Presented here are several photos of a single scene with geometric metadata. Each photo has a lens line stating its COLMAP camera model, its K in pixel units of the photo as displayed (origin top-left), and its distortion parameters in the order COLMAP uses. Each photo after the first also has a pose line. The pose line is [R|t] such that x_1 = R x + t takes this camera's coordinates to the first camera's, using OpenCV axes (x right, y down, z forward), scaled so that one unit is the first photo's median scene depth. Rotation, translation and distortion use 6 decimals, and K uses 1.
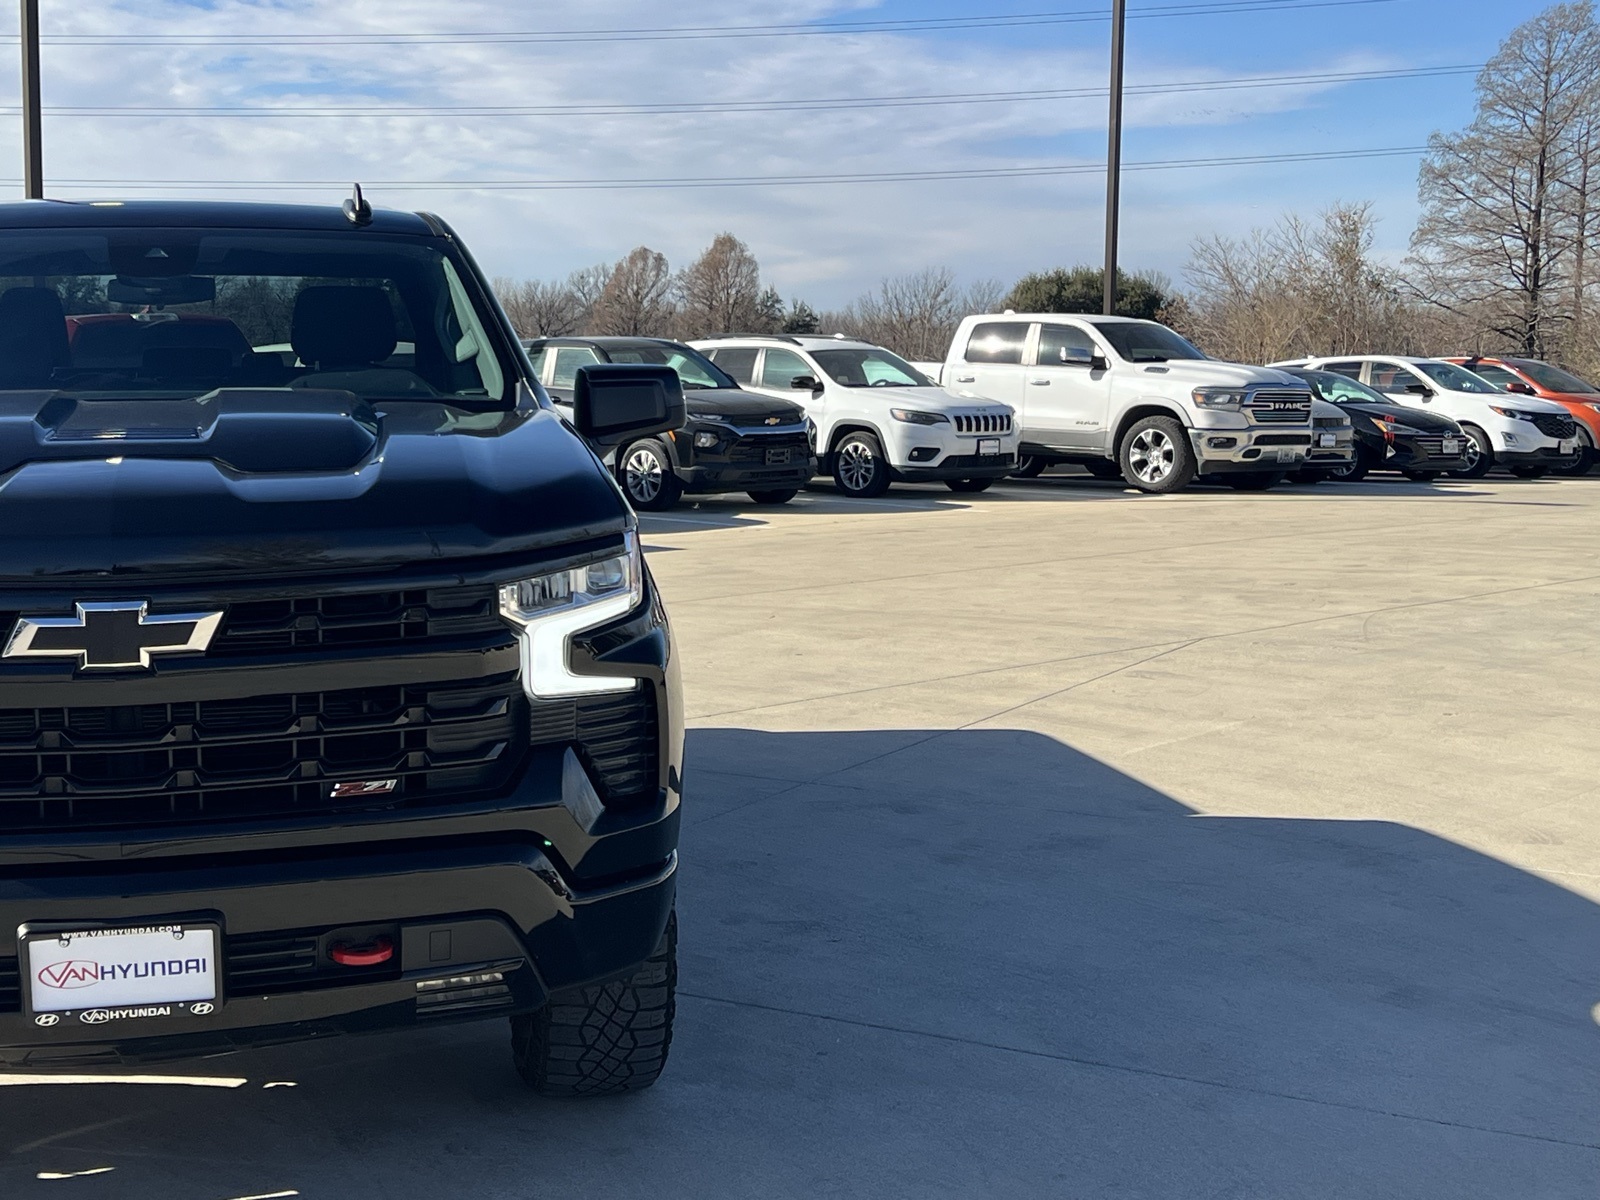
lens RADIAL K [[2378.3, 0, 771.8], [0, 2378.3, 586.1], [0, 0, 1]] dist [0.245301, -0.906569]
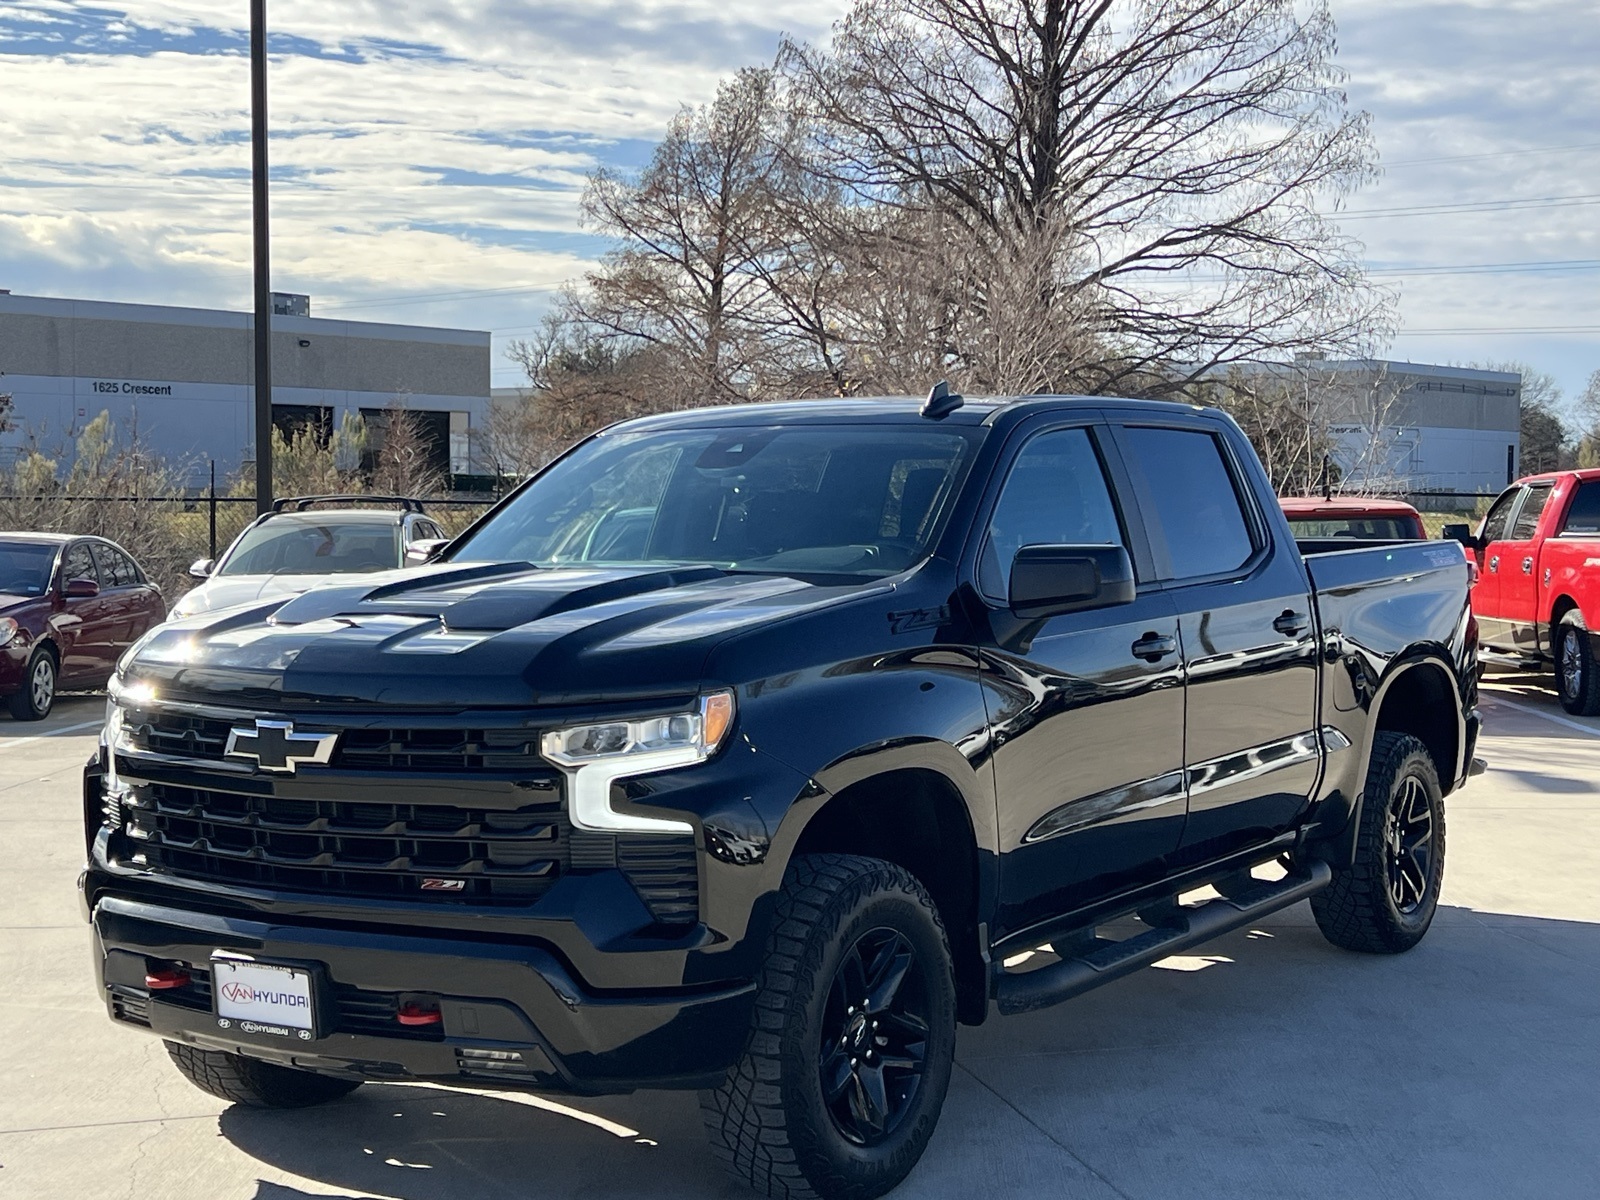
lens RADIAL K [[2395.4, 0, 800.0], [0, 2395.4, 600.0], [0, 0, 1]] dist [0.254951, -1.021632]
pose [[0.696291, 0.031485, -0.717068, 0.740864], [-0.068540, 0.997389, -0.022761, -0.041470], [0.714479, 0.064996, 0.696631, 0.211501]]
